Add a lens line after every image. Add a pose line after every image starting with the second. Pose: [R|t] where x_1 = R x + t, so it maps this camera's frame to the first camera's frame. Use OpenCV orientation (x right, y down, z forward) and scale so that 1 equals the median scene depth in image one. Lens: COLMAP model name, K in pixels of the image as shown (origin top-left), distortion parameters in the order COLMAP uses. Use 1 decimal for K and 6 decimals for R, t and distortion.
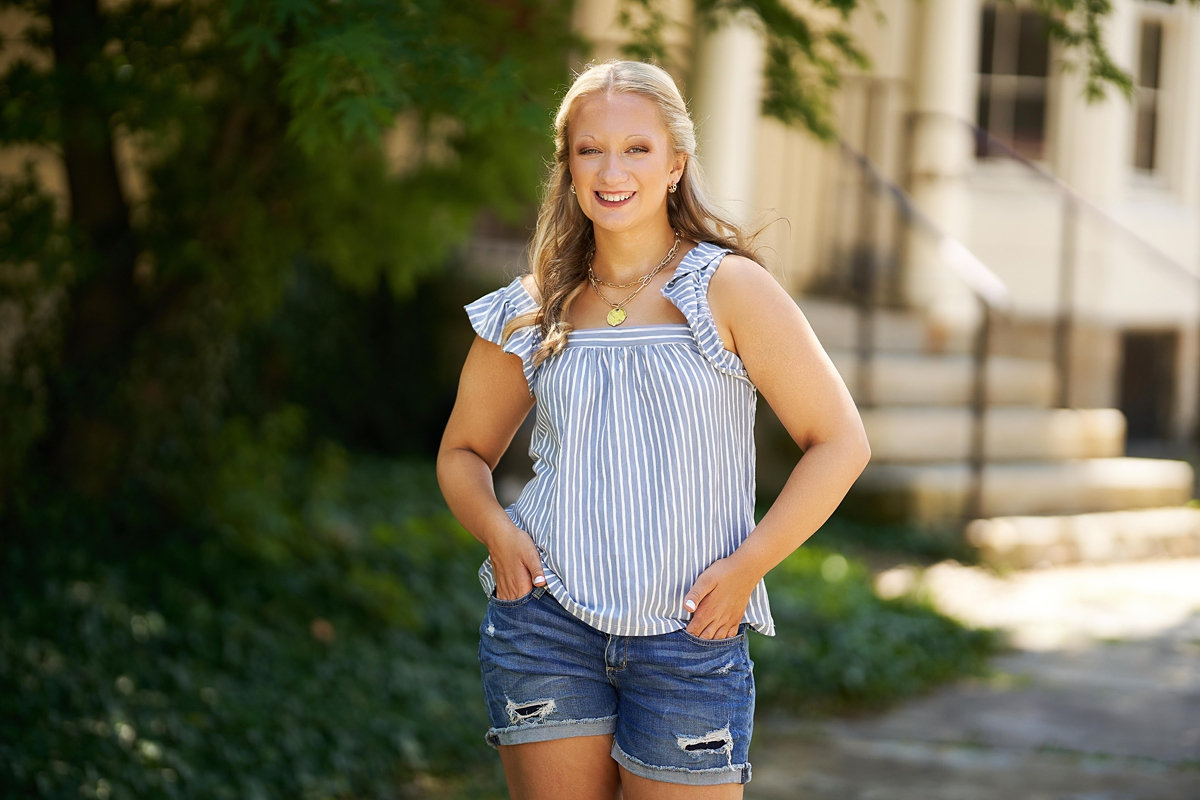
lens RADIAL K [[3597.4, 0, 600.0], [0, 3597.4, 400.0], [0, 0, 1]] dist [0.009963, -0.012578]
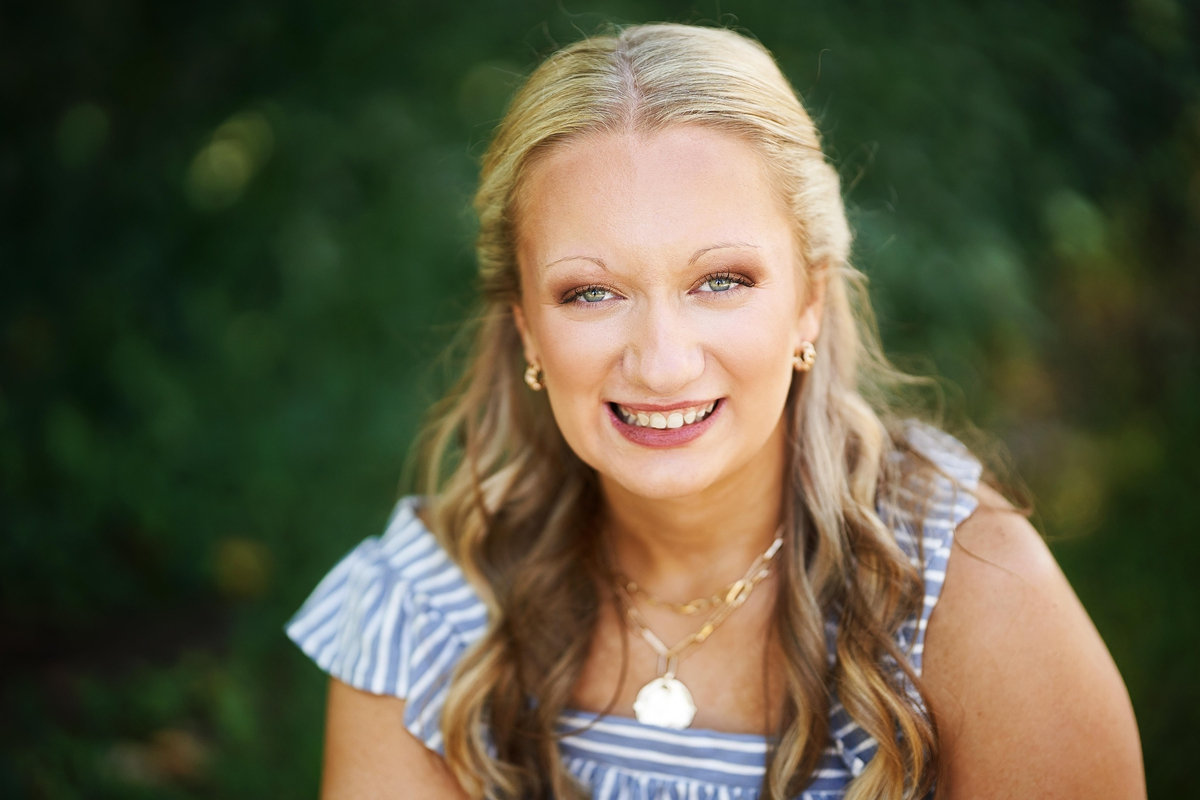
lens RADIAL K [[3597.4, 0, 600.0], [0, 3597.4, 400.0], [0, 0, 1]] dist [0.009963, -0.012578]
pose [[0.995439, -0.093475, 0.019058, -0.009054], [0.093673, 0.995555, -0.009762, -0.054978], [-0.018061, 0.011503, 0.999771, 0.644939]]
